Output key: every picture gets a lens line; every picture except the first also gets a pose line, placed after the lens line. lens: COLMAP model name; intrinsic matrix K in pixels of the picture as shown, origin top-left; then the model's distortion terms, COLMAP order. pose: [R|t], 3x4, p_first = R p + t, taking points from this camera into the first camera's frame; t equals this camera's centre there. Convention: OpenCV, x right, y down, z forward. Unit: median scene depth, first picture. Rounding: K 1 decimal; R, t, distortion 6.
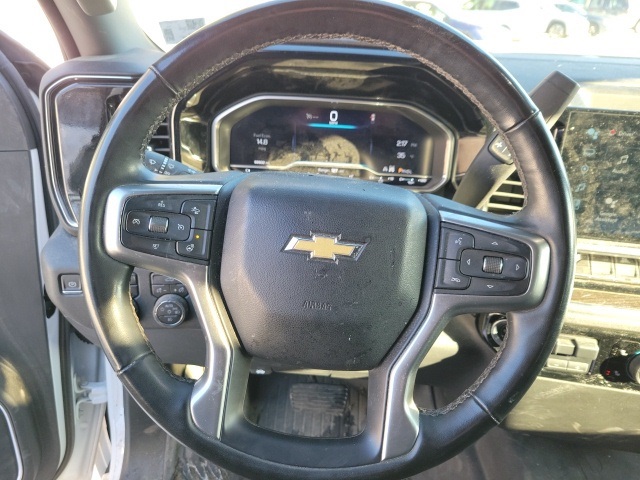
lens RADIAL K [[486.8, 0, 318.1], [0, 486.8, 235.8], [0, 0, 1]] dist [0.049782, -0.027410]
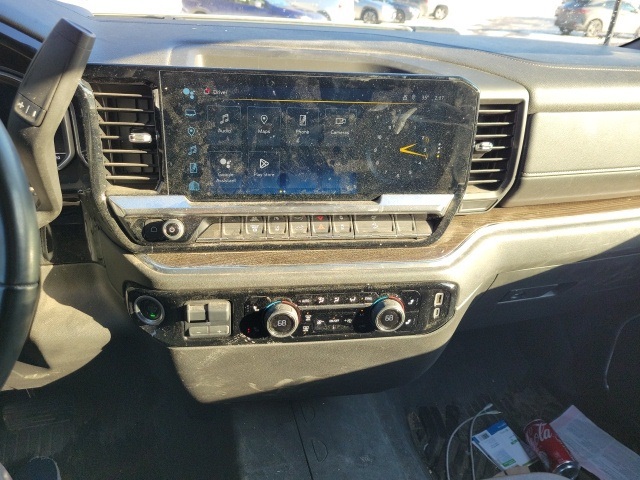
lens RADIAL K [[486.8, 0, 314.0], [0, 486.8, 240.3], [0, 0, 1]] dist [0.049782, -0.027410]
pose [[0.953161, -0.133834, 0.271242, 0.478020], [0.125958, 0.990953, 0.046324, 0.065070], [-0.274988, -0.009989, 0.961396, -0.001454]]
